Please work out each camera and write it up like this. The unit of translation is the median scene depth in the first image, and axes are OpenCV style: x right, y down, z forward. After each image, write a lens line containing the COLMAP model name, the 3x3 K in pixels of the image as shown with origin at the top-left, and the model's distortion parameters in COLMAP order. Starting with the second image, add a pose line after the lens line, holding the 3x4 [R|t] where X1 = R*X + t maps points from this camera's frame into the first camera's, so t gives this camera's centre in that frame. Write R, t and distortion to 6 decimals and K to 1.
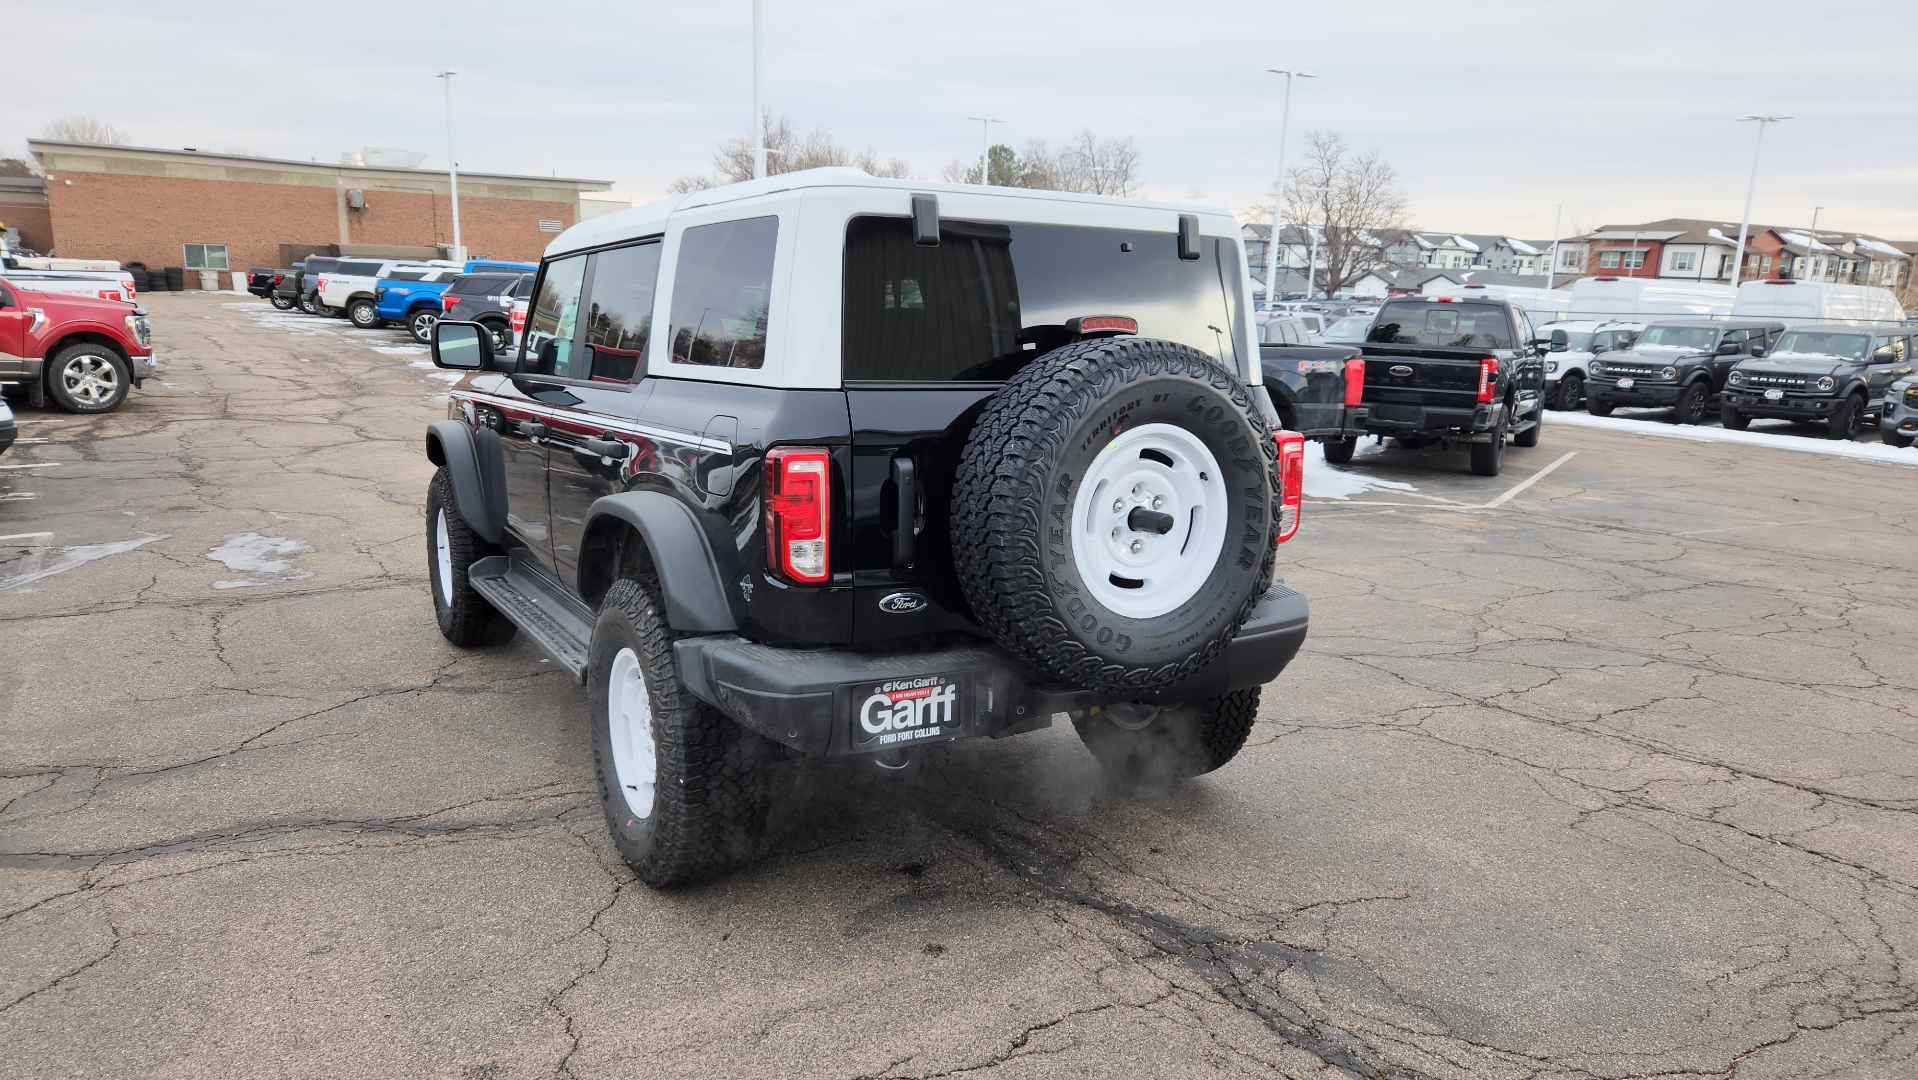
lens RADIAL K [[1261.4, 0, 977.6], [0, 1261.4, 549.8], [0, 0, 1]] dist [0.067672, -0.052698]
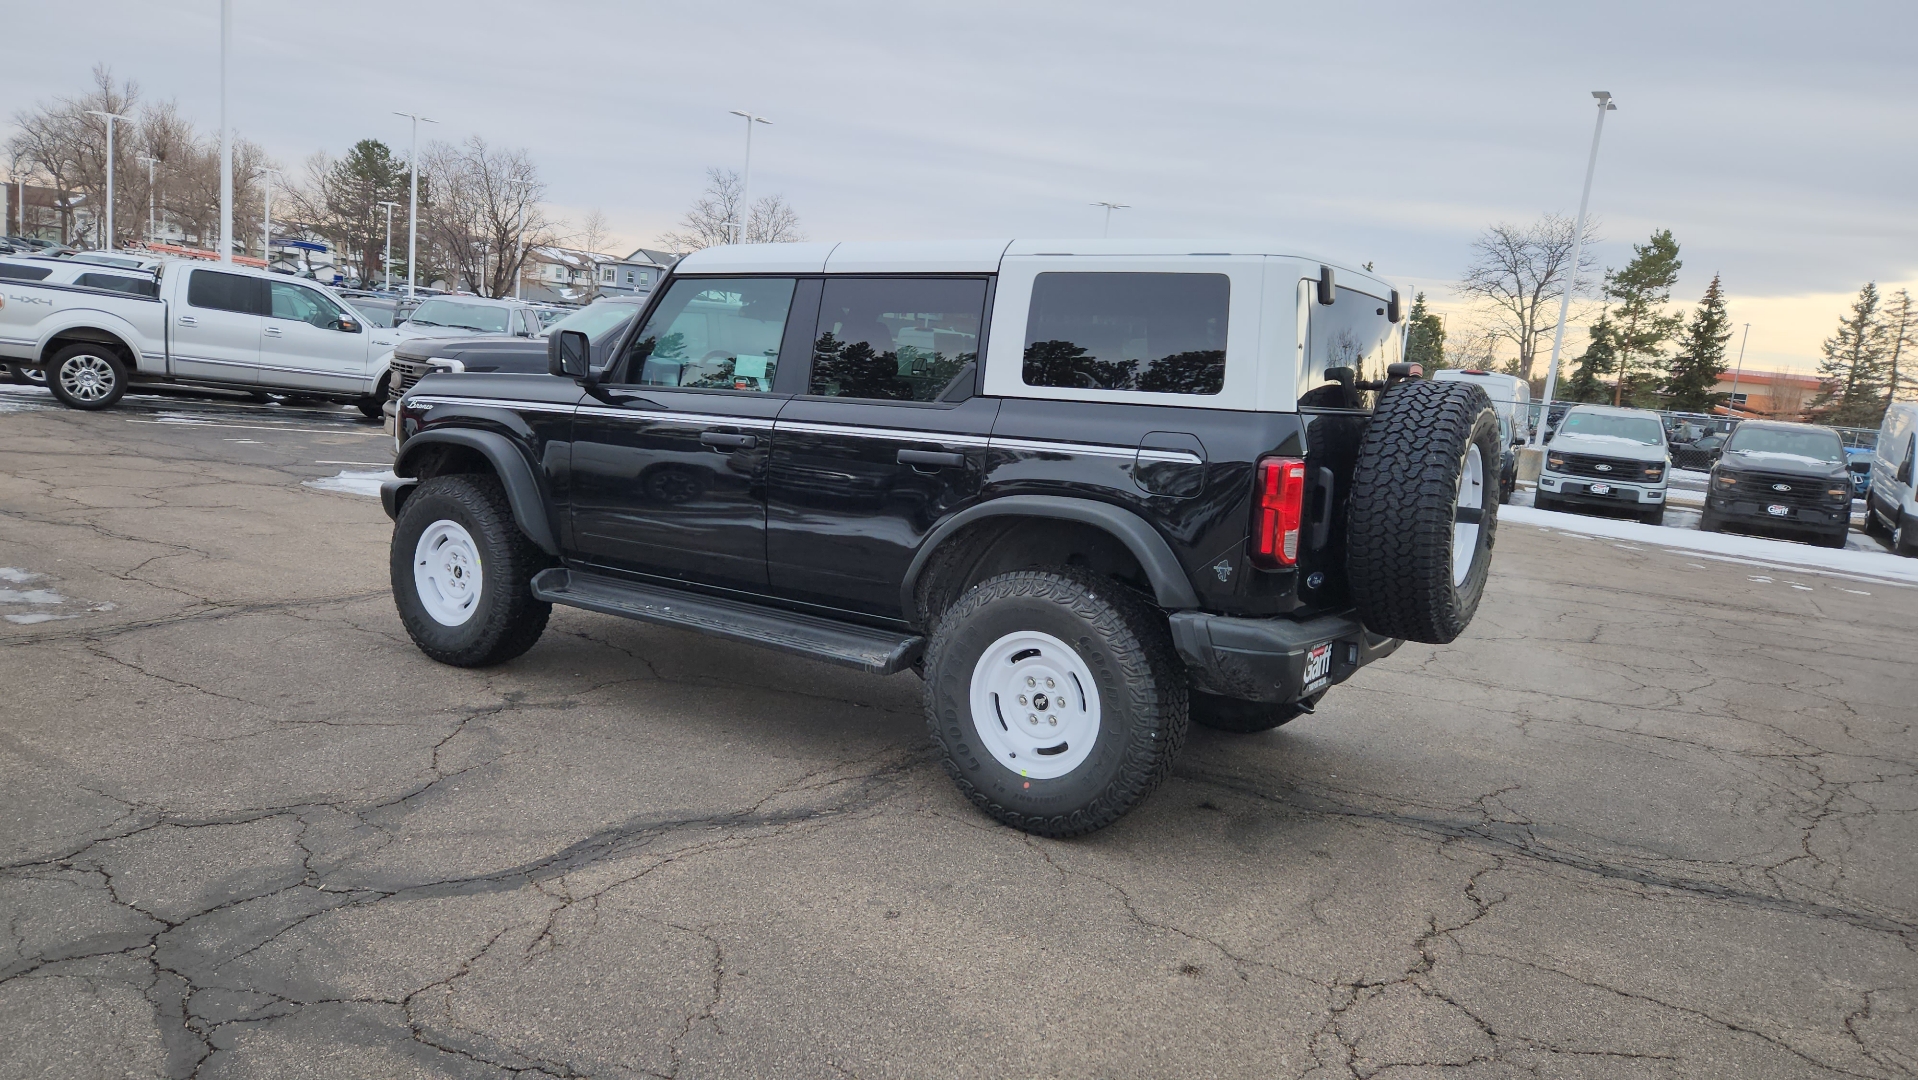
lens RADIAL K [[1255.9, 0, 927.1], [0, 1255.9, 520.9], [0, 0, 1]] dist [0.070047, -0.054157]
pose [[0.906870, -0.008604, 0.421324, -0.664590], [0.025271, 0.999103, -0.033991, 0.011227], [-0.420653, 0.041473, 0.906273, 0.001253]]
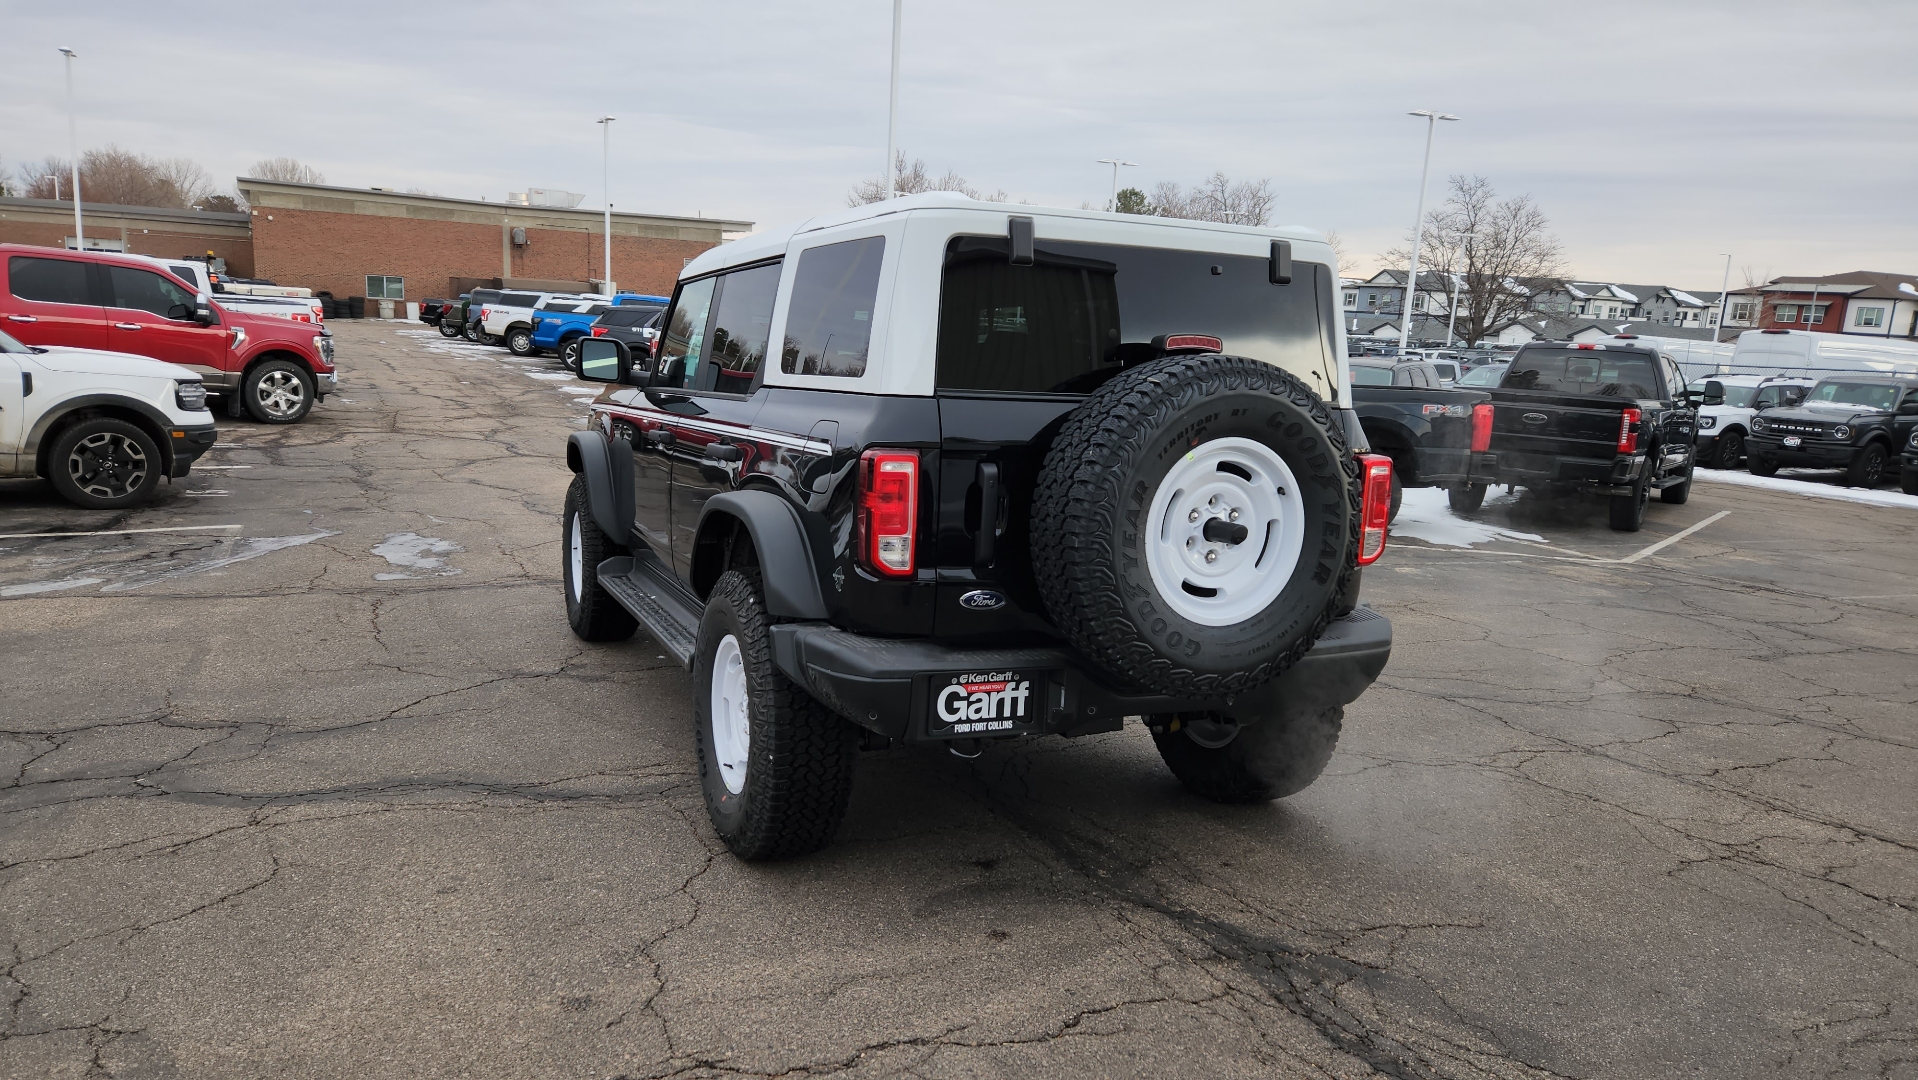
lens RADIAL K [[1255.5, 0, 937.1], [0, 1255.5, 554.8], [0, 0, 1]] dist [0.072825, -0.057165]
pose [[0.991618, 0.042214, -0.122110, 0.020930], [-0.045454, 0.998681, -0.023865, 0.021558], [0.120942, 0.029215, 0.992230, -0.033088]]
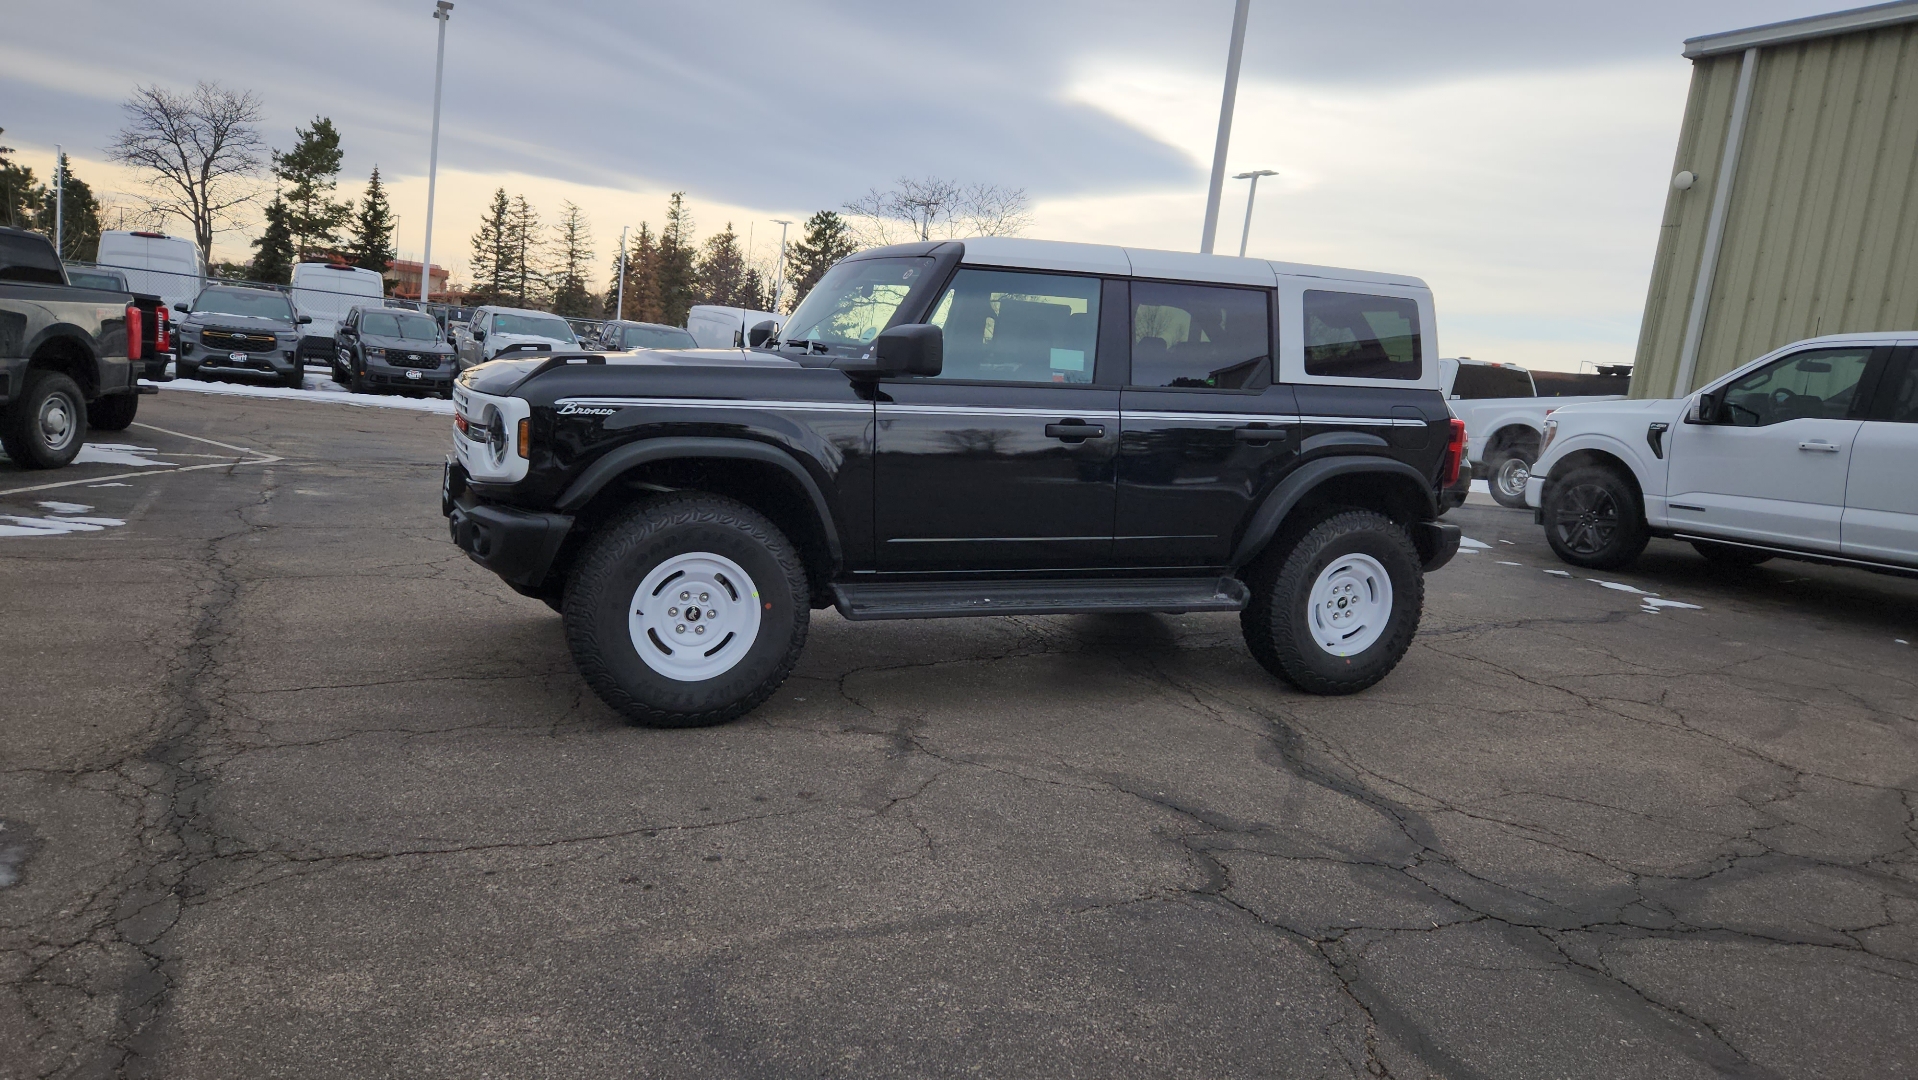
lens RADIAL K [[1258.5, 0, 912.6], [0, 1258.5, 529.8], [0, 0, 1]] dist [0.071394, -0.058755]
pose [[0.157060, -0.150906, 0.975991, -1.530142], [0.106872, 0.985050, 0.135109, -0.182082], [-0.981789, 0.083086, 0.170840, 1.004375]]
